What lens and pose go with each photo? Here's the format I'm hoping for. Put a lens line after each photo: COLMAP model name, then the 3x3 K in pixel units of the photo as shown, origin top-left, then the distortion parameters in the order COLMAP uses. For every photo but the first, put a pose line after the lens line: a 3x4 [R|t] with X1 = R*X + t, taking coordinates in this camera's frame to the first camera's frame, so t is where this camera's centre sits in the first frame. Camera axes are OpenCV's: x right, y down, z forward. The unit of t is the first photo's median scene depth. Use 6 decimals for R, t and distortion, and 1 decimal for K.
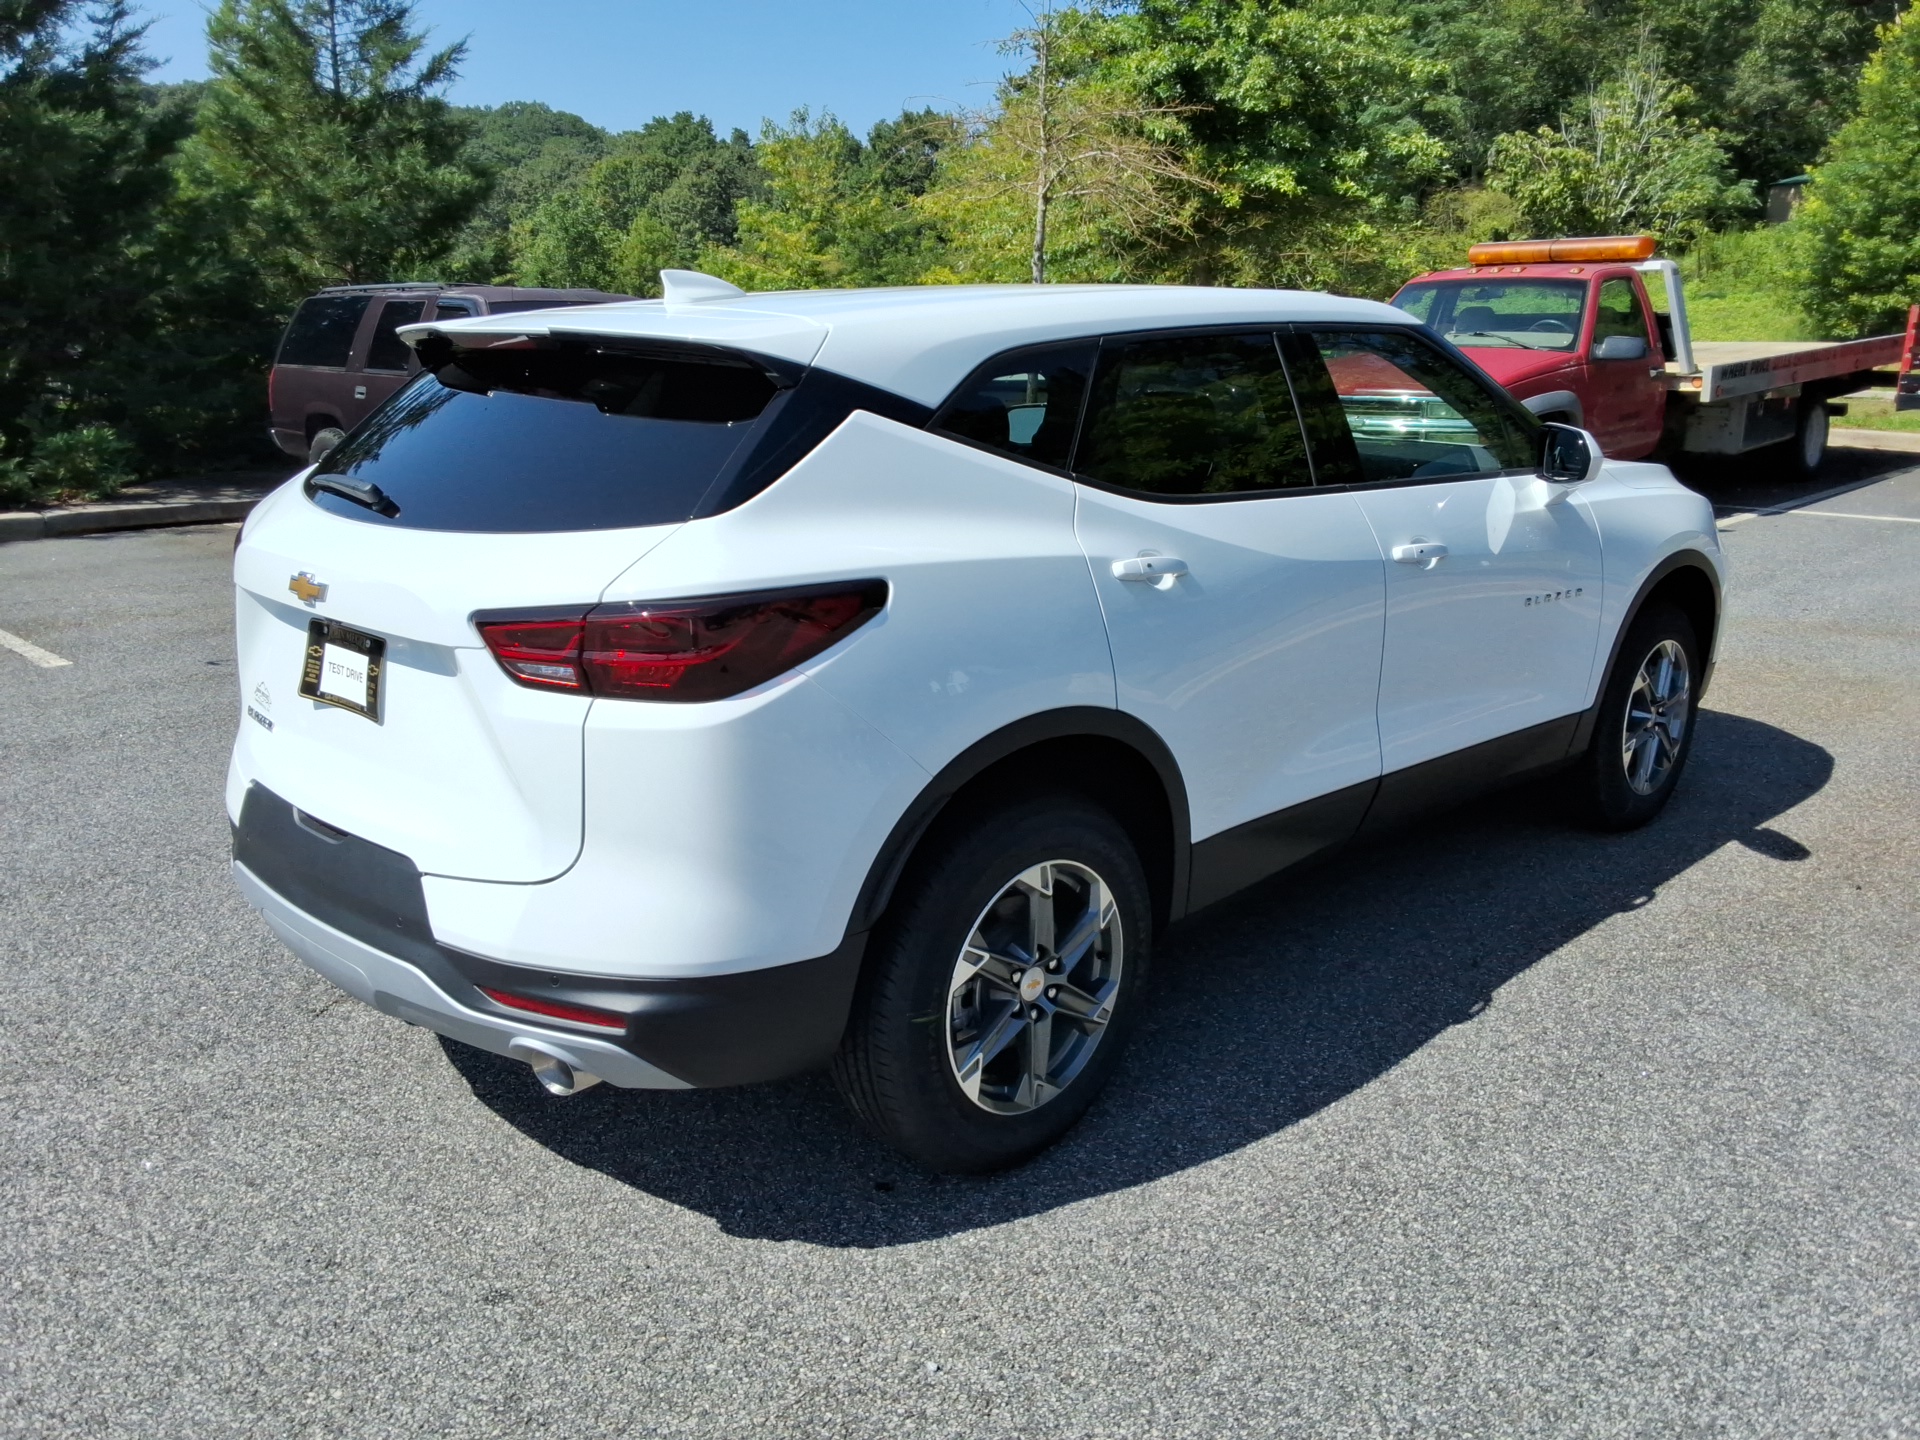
lens RADIAL K [[1541.6, 0, 952.6], [0, 1541.6, 717.7], [0, 0, 1]] dist [0.103961, -0.159522]
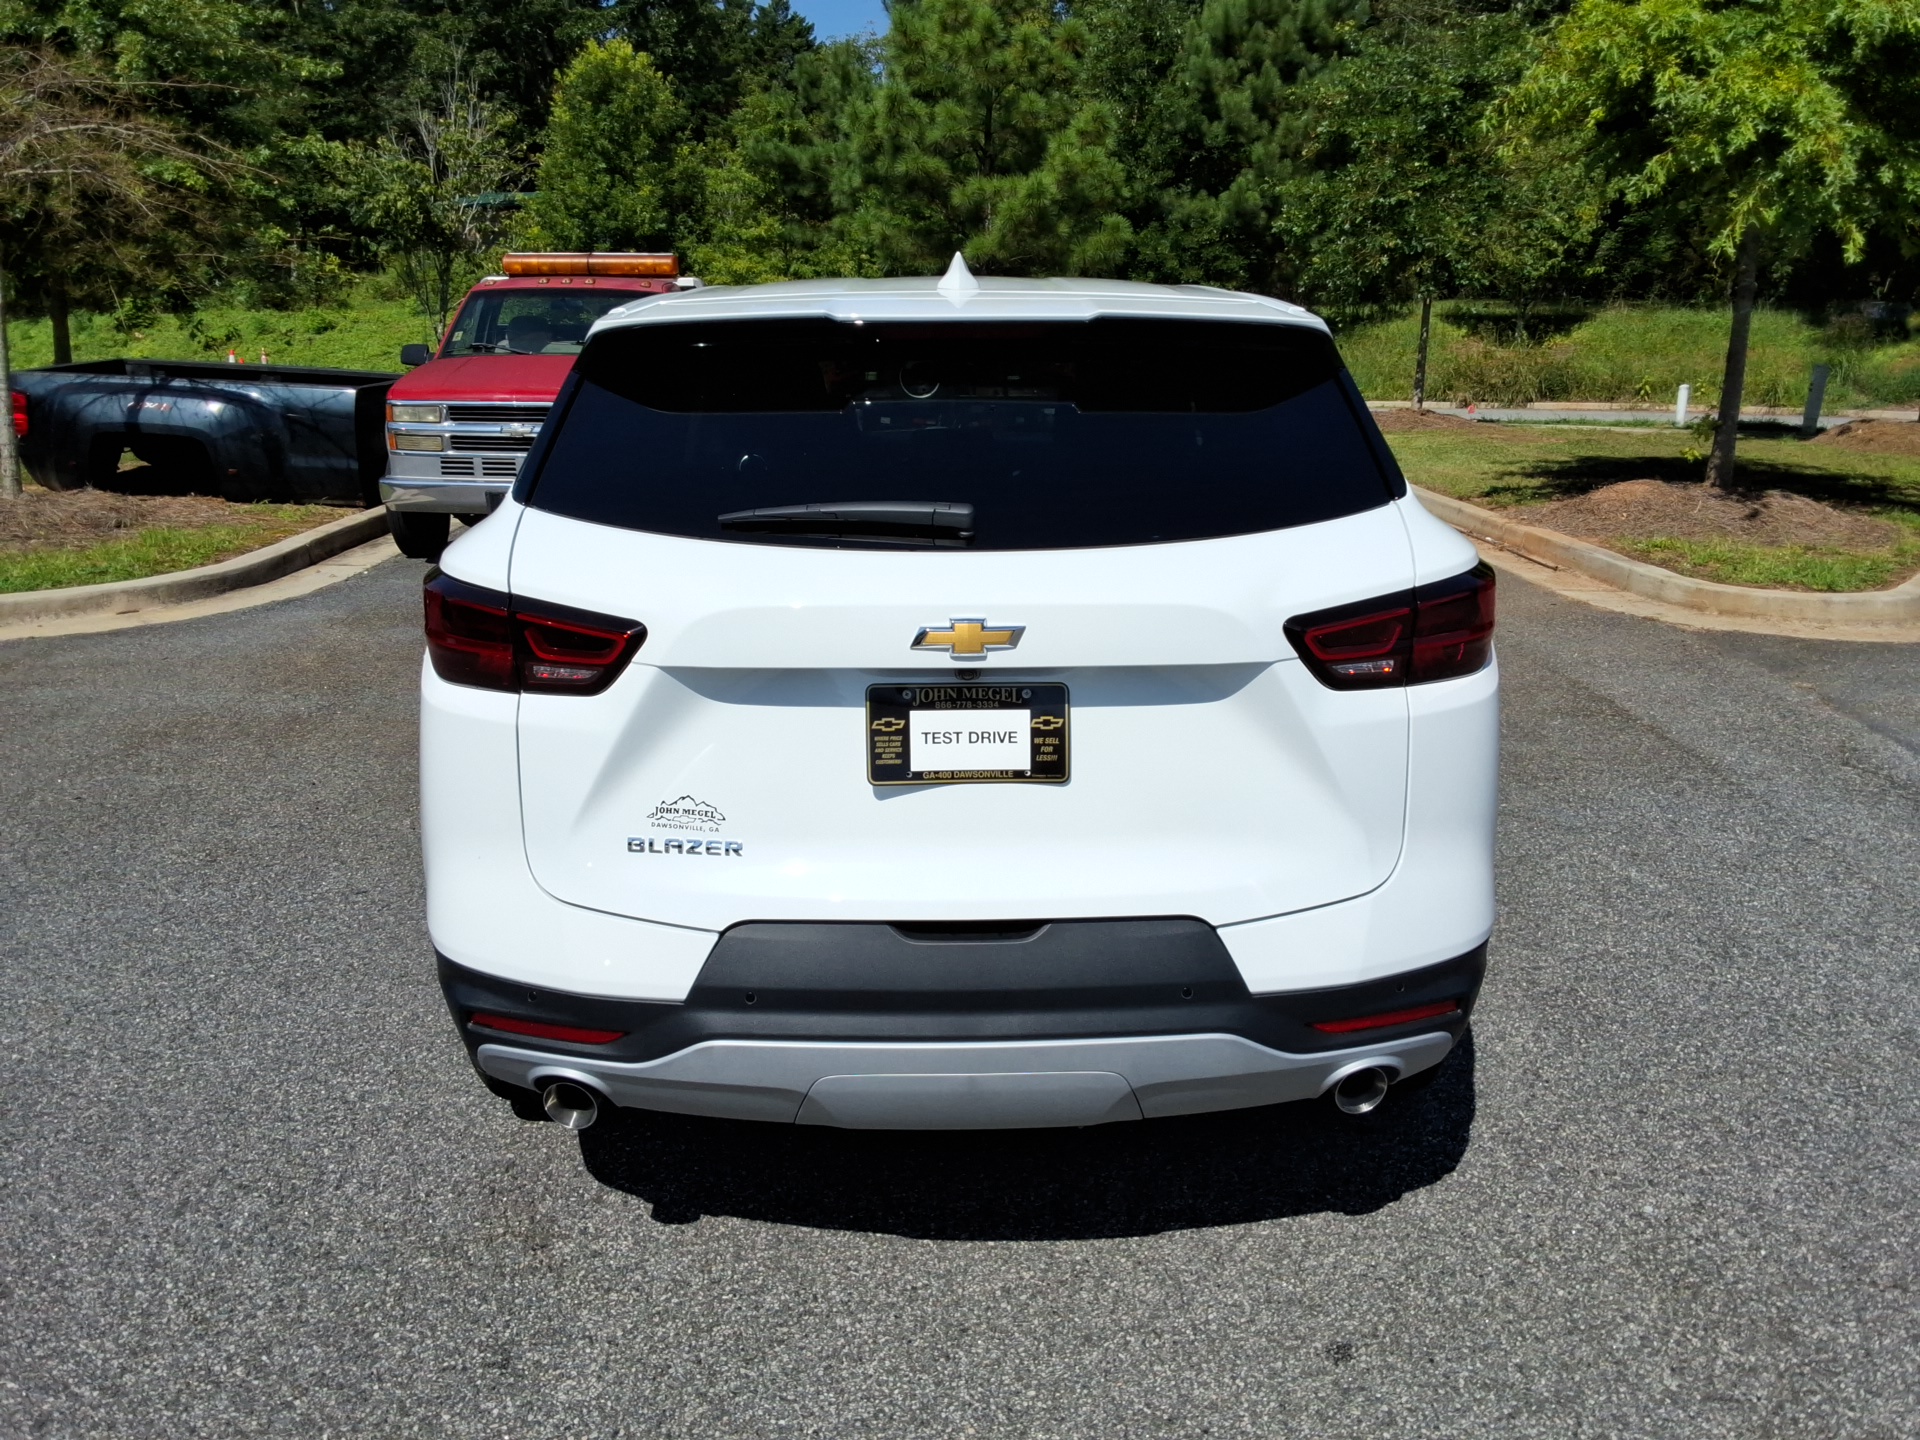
lens RADIAL K [[1541.6, 0, 979.3], [0, 1541.6, 715.8], [0, 0, 1]] dist [0.103961, -0.159522]
pose [[0.686789, -0.171549, 0.706323, -0.896247], [0.178890, 0.981752, 0.064502, -0.085970], [-0.704499, 0.082055, 0.704945, 0.405452]]
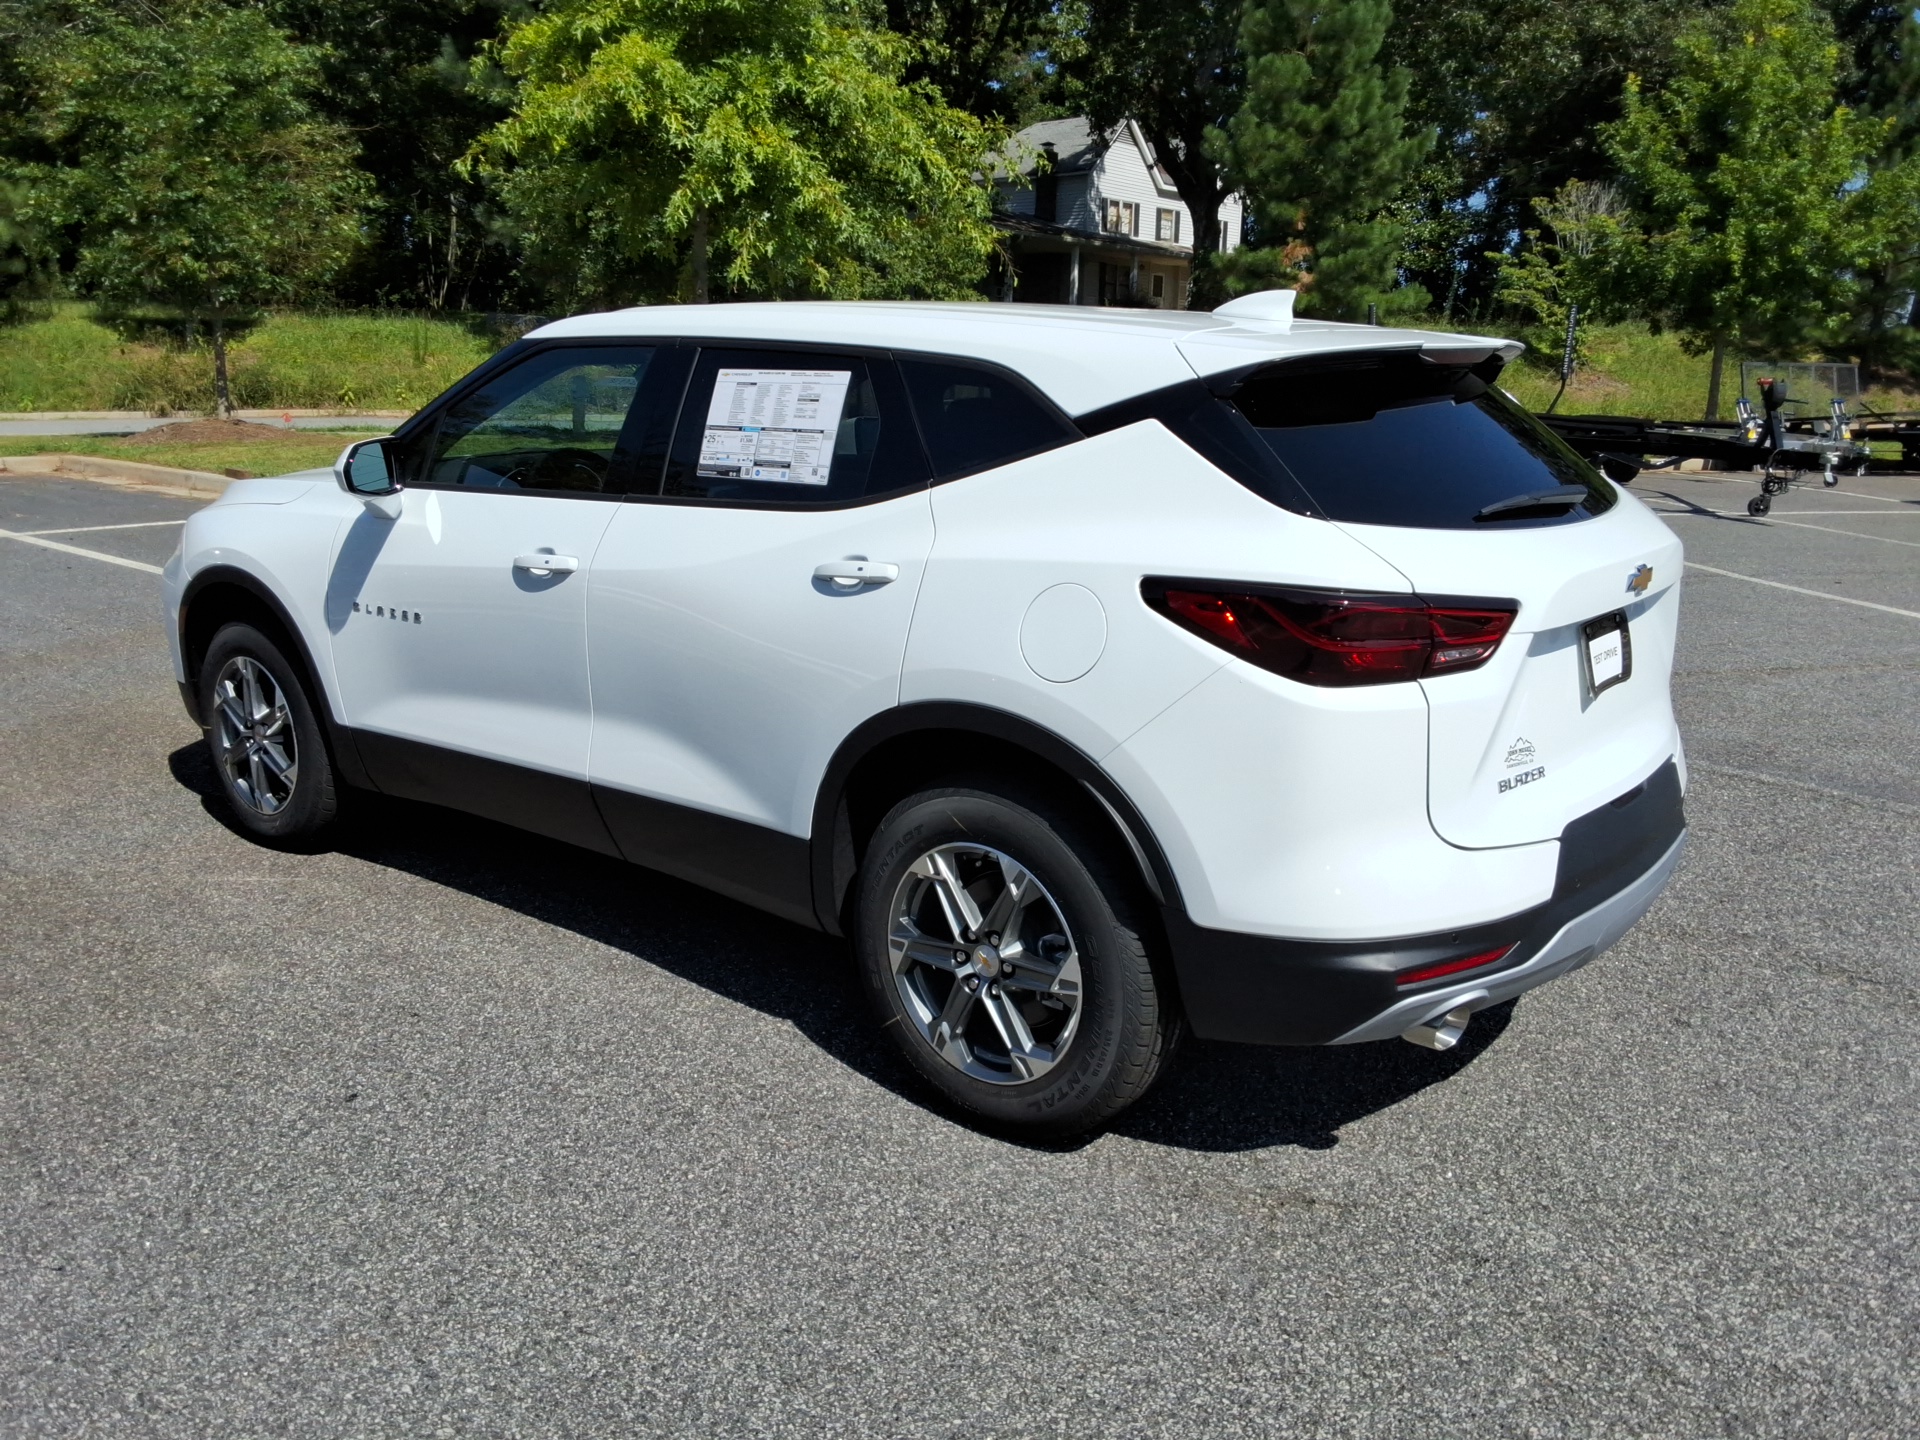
lens RADIAL K [[1541.6, 0, 969.2], [0, 1541.6, 718.0], [0, 0, 1]] dist [0.103961, -0.159522]
pose [[-0.113799, -0.231298, 0.966205, -1.335146], [0.239230, 0.937528, 0.252609, -0.354321], [-0.964271, 0.259891, -0.051357, 1.421605]]
